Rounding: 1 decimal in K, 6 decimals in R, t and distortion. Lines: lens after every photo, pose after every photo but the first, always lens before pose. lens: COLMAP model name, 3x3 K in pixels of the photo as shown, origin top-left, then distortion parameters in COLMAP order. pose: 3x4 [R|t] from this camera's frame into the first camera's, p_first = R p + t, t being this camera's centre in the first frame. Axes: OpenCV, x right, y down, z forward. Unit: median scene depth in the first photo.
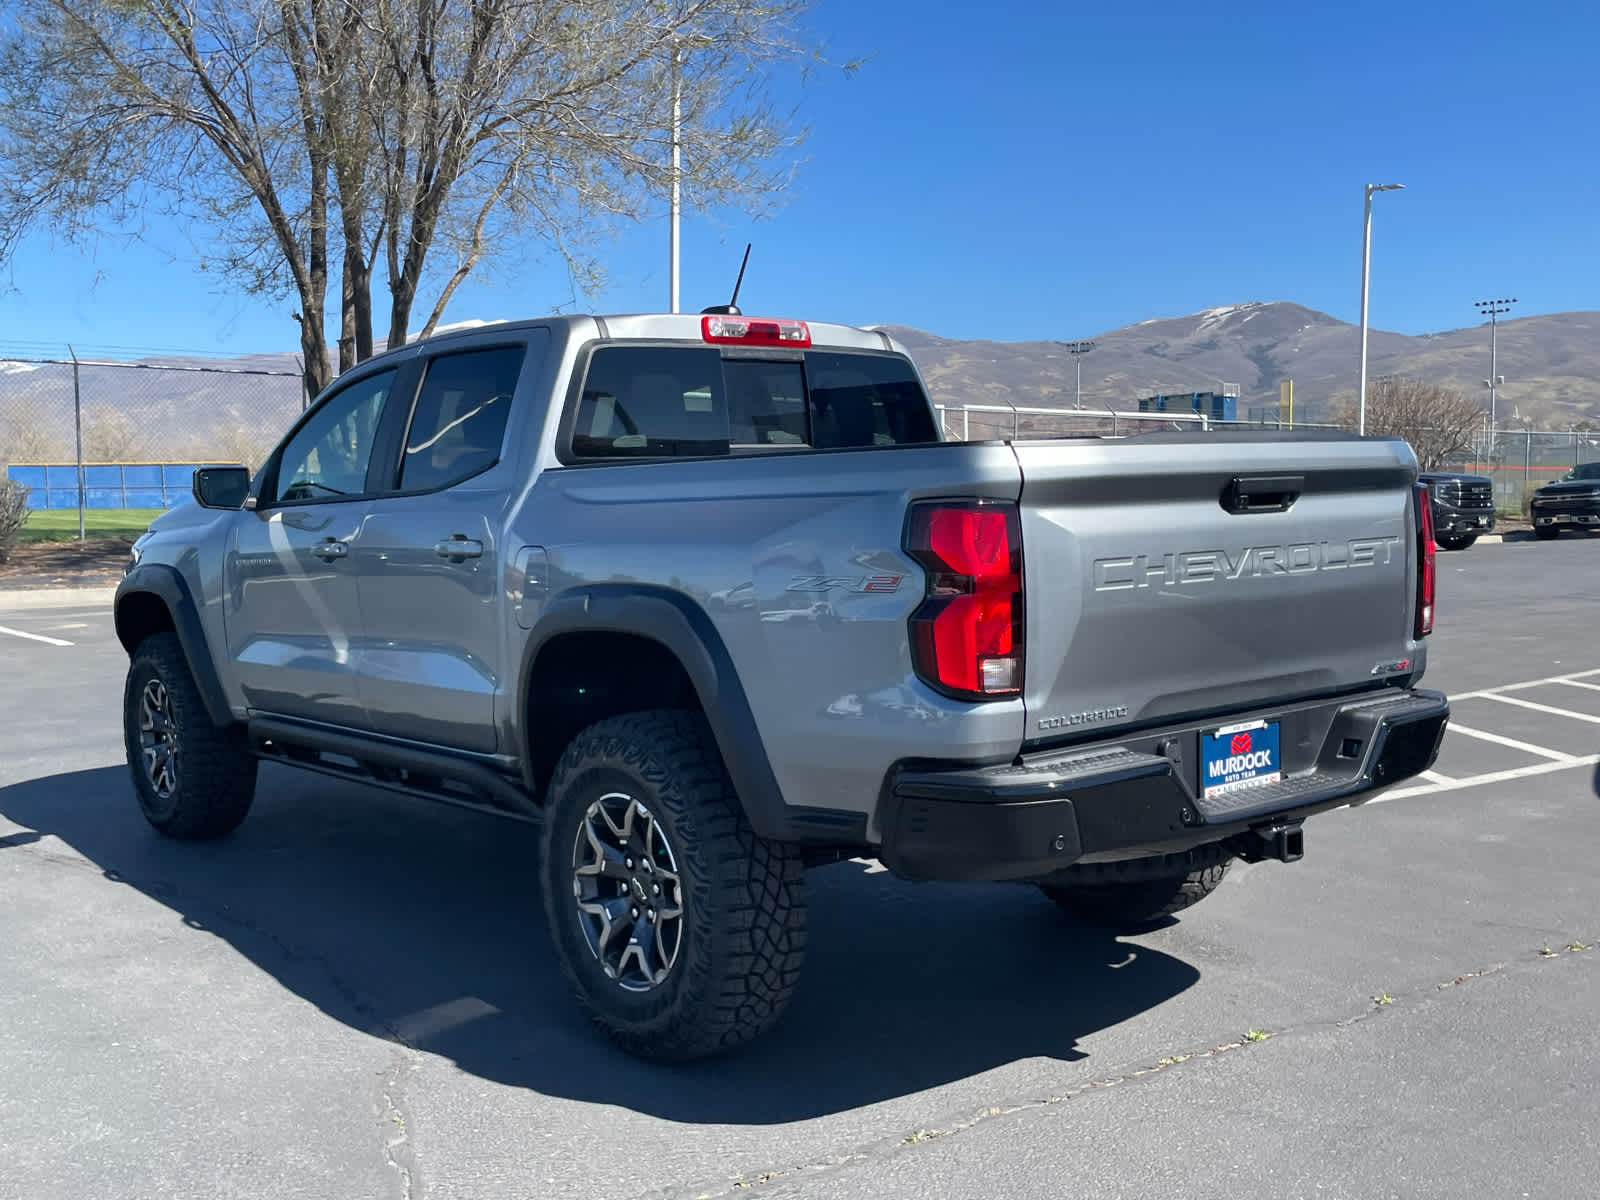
lens RADIAL K [[1594.6, 0, 805.9], [0, 1594.6, 594.5], [0, 0, 1]] dist [0.116039, -0.210636]
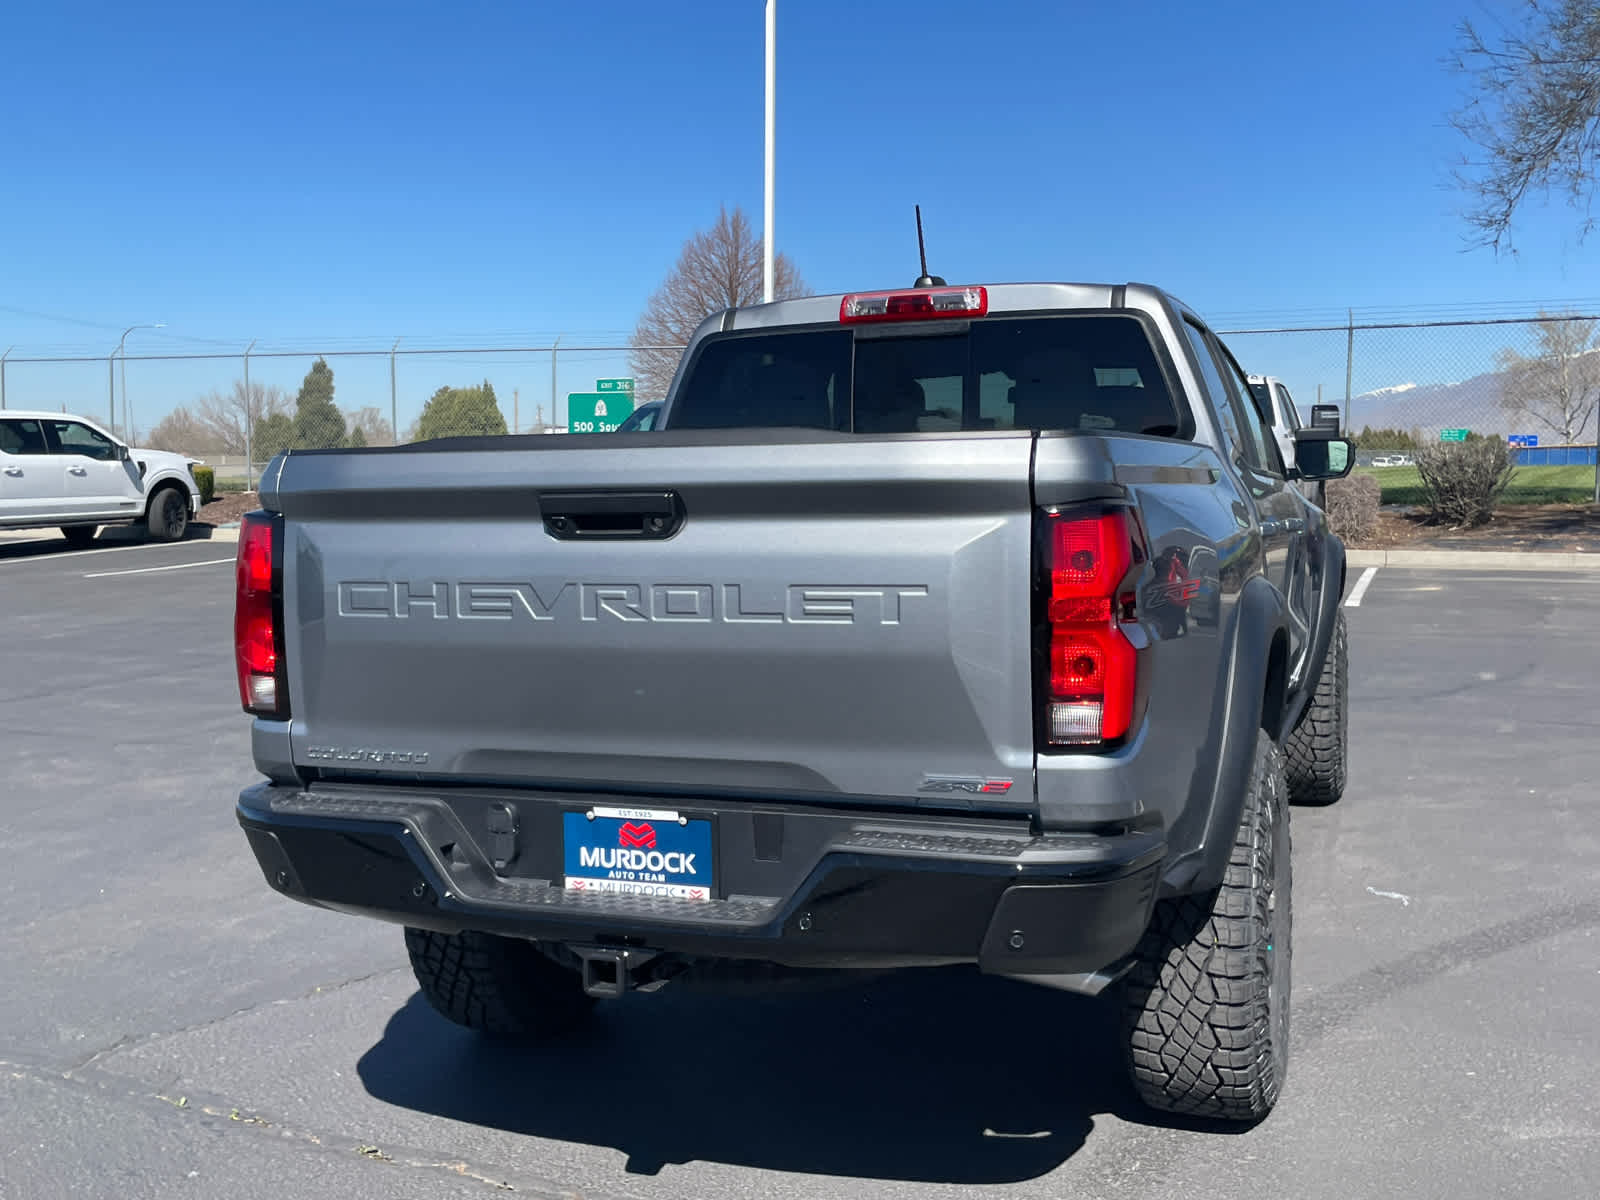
lens RADIAL K [[1594.6, 0, 805.9], [0, 1594.6, 594.5], [0, 0, 1]] dist [0.116039, -0.210636]
pose [[0.499501, 0.078335, -0.862764, 0.929505], [-0.052575, 0.996809, 0.060067, -0.070687], [0.864716, 0.015356, 0.502026, 0.652790]]
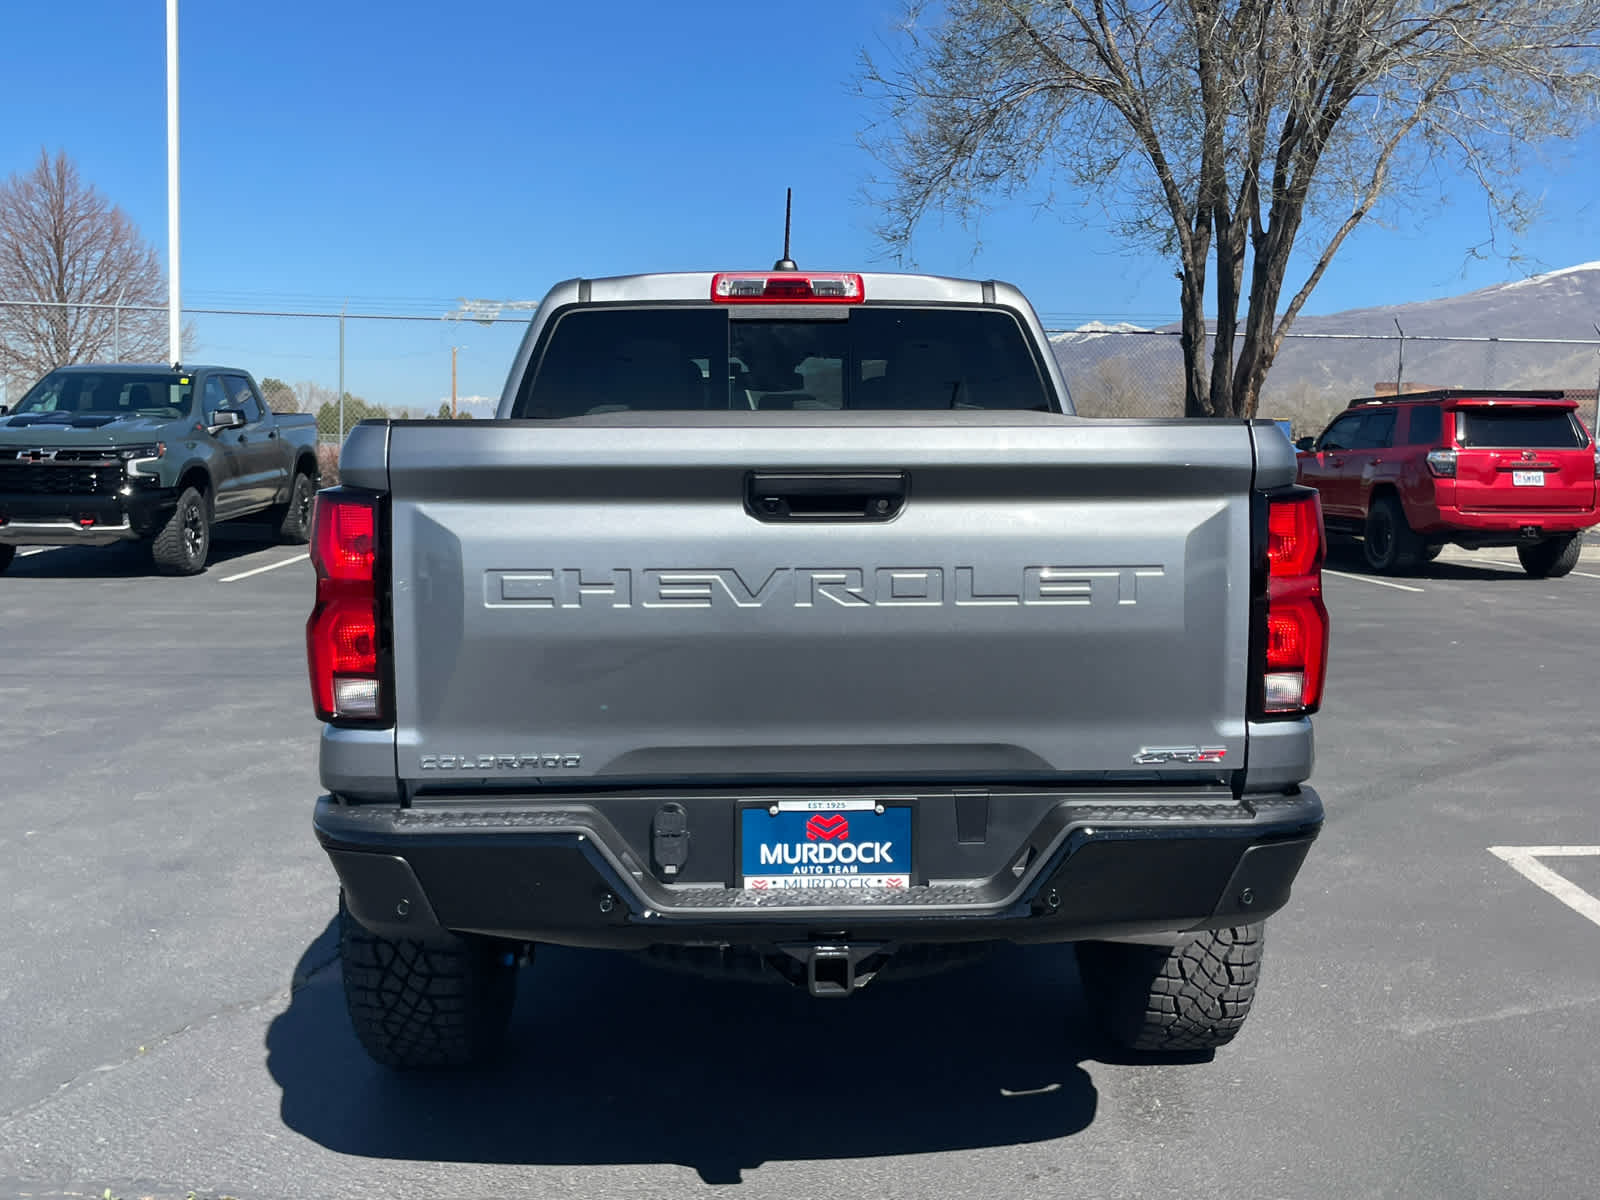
lens RADIAL K [[1594.6, 0, 805.9], [0, 1594.6, 594.5], [0, 0, 1]] dist [0.116039, -0.210636]
pose [[0.800272, 0.075464, -0.594870, 0.670147], [-0.059294, 0.997146, 0.046729, -0.047884], [0.596699, -0.002123, 0.802462, 0.378903]]
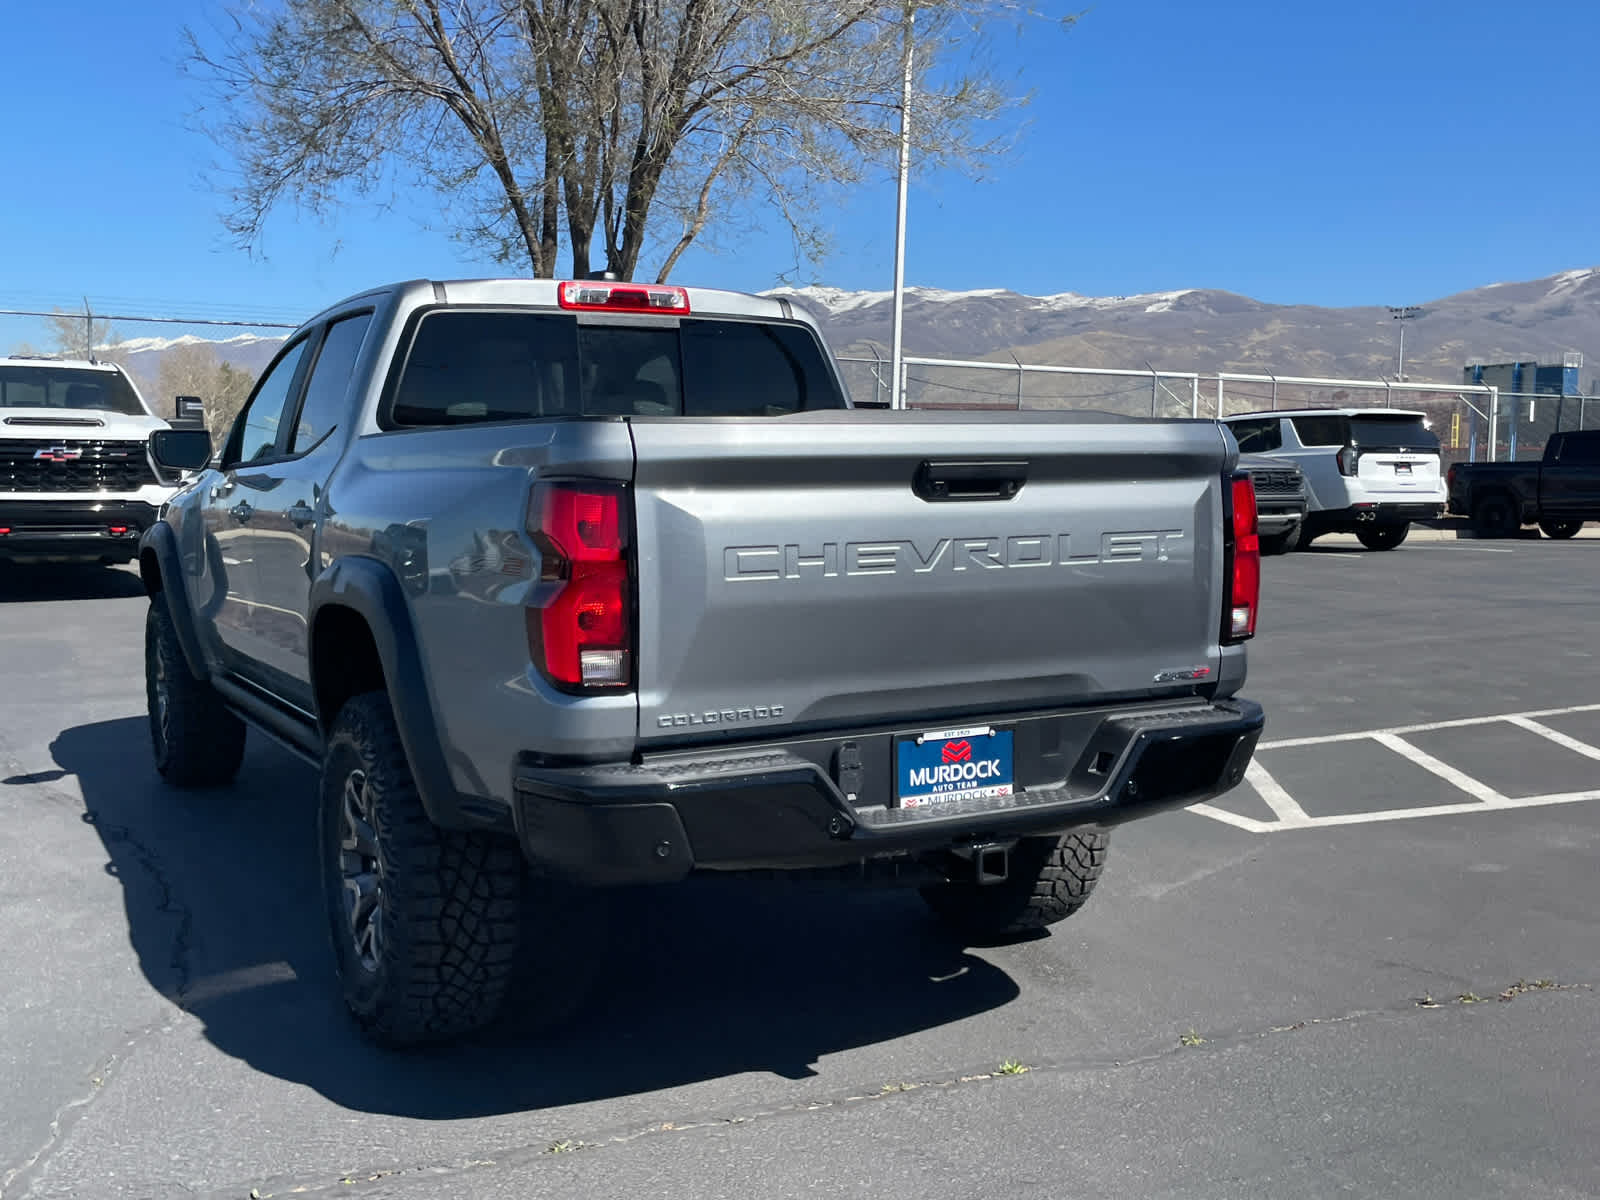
lens RADIAL K [[1594.6, 0, 805.9], [0, 1594.6, 594.5], [0, 0, 1]] dist [0.116039, -0.210636]
pose [[0.982847, 0.034546, -0.181161, 0.334200], [-0.030839, 0.999254, 0.023243, -0.014685], [0.181829, -0.017258, 0.983179, 0.084804]]
